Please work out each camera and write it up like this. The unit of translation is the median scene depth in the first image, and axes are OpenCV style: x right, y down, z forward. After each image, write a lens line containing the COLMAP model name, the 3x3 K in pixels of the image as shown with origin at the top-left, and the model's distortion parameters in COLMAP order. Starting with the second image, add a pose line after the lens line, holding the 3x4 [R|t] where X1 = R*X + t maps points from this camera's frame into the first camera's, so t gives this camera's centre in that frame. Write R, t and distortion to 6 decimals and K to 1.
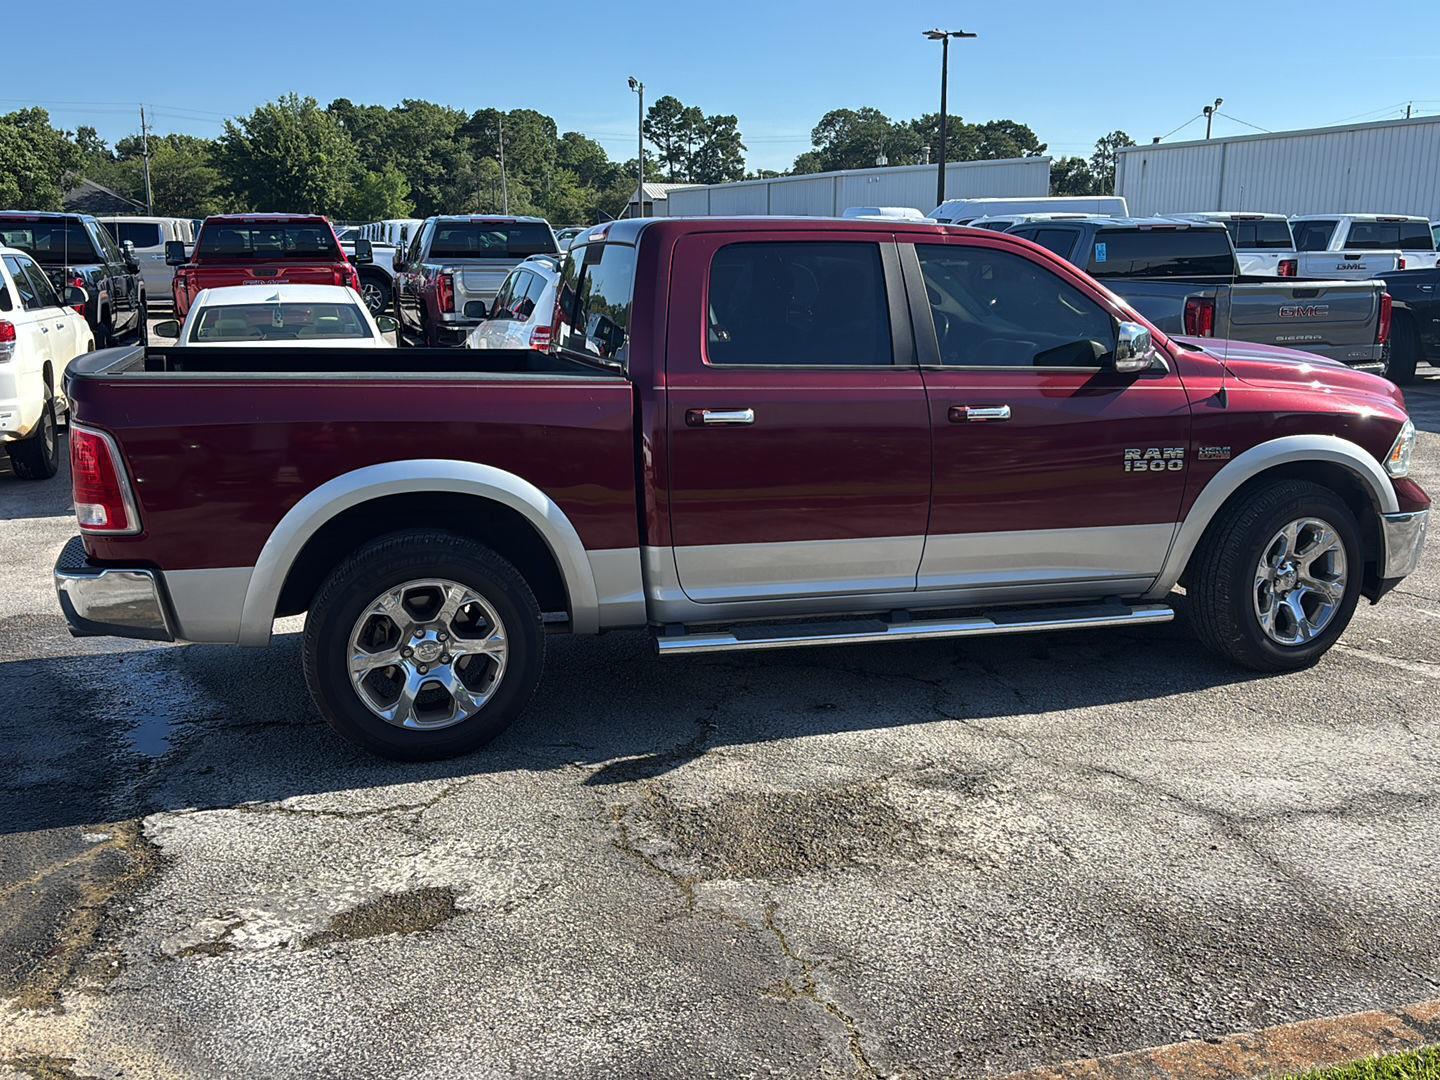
lens RADIAL K [[1405.2, 0, 728.0], [0, 1405.2, 541.0], [0, 0, 1]] dist [0.023972, 0.000000]
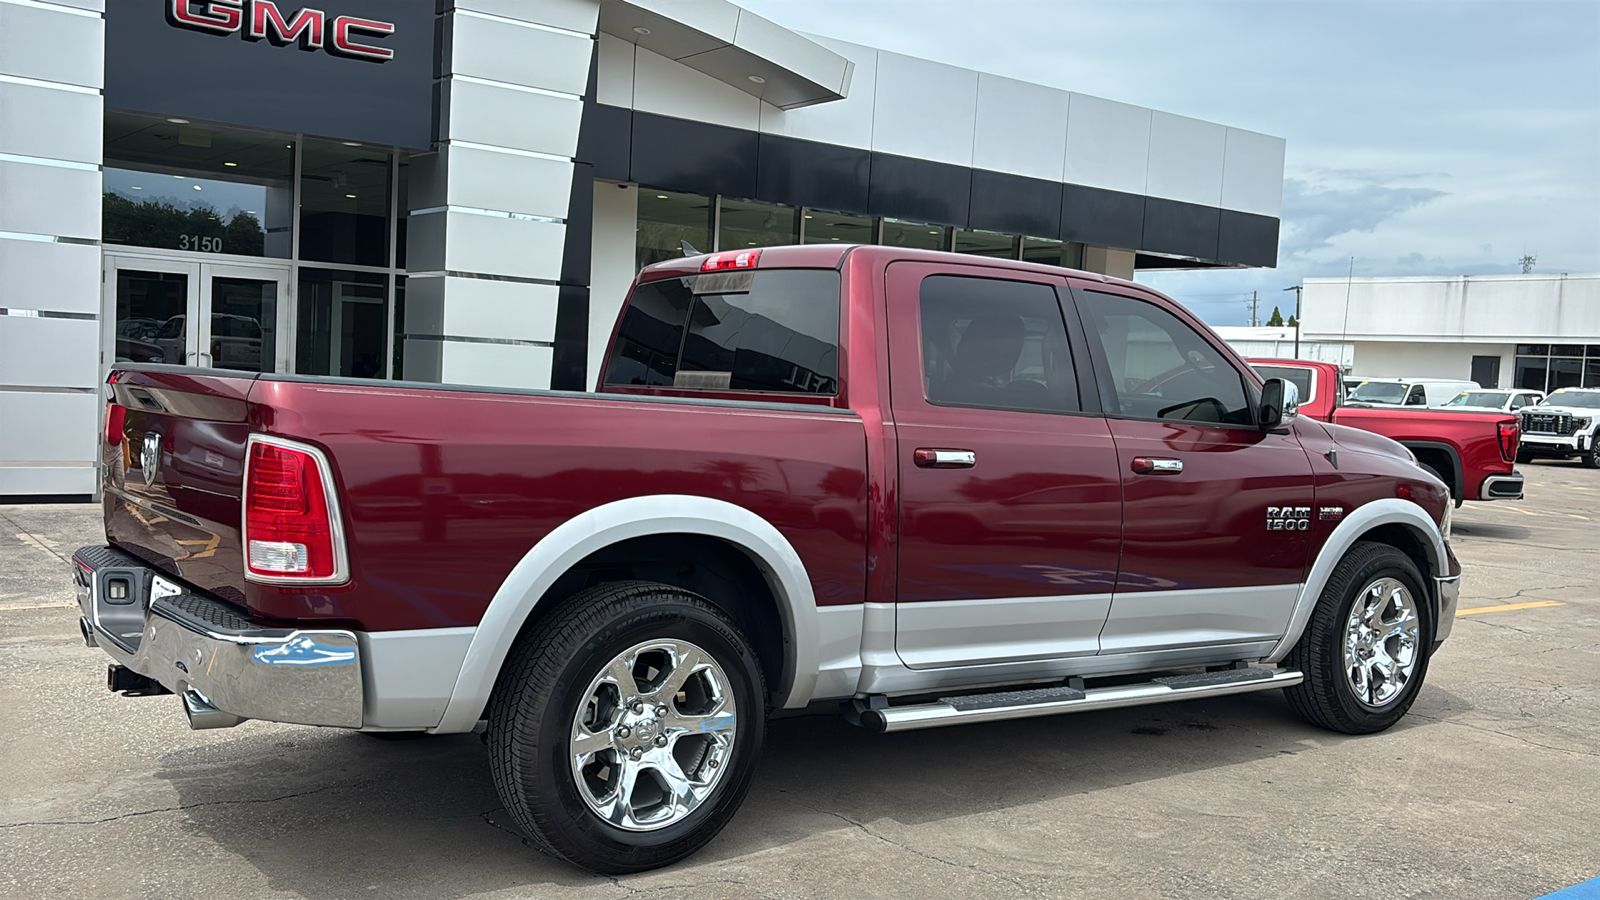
lens RADIAL K [[1520.6, 0, 808.1], [0, 1520.6, 462.4], [0, 0, 1]] dist [0.037311, 0.000000]
pose [[0.939918, 0.025093, 0.340477, -0.382665], [0.017986, 0.992271, -0.122782, 0.029625], [-0.340926, 0.121529, 0.932202, 0.109832]]
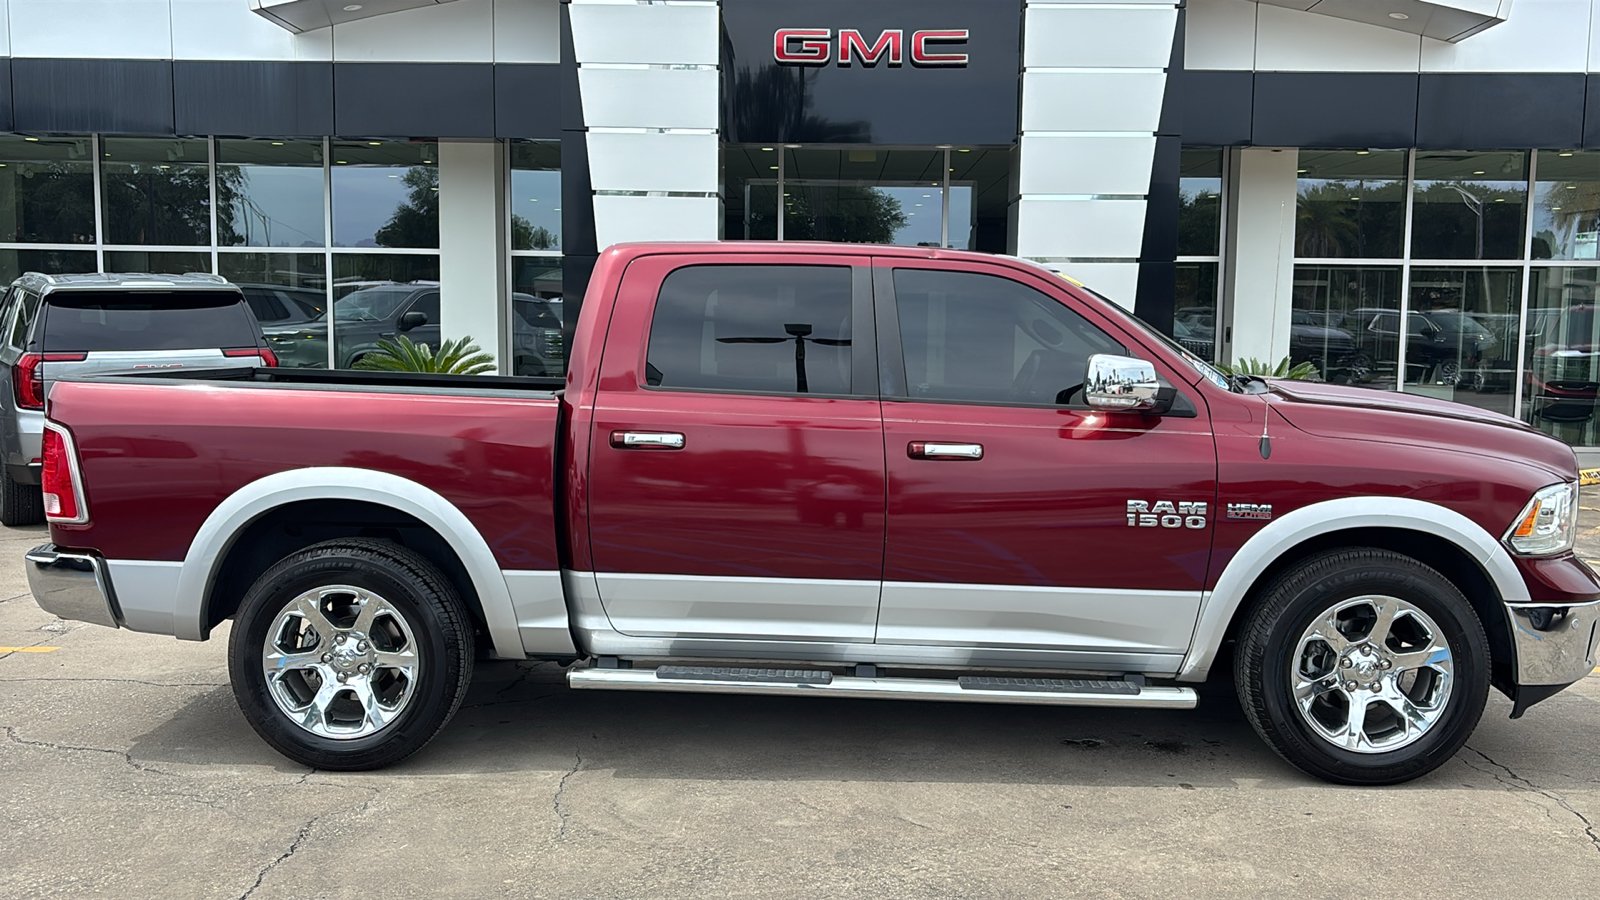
lens RADIAL K [[1520.6, 0, 797.2], [0, 1520.6, 444.4], [0, 0, 1]] dist [0.037311, 0.000000]
pose [[0.947587, 0.038928, -0.317117, 0.384091], [-0.073348, 0.992545, -0.097334, 0.007556], [0.310964, 0.115492, 0.943379, 0.045794]]
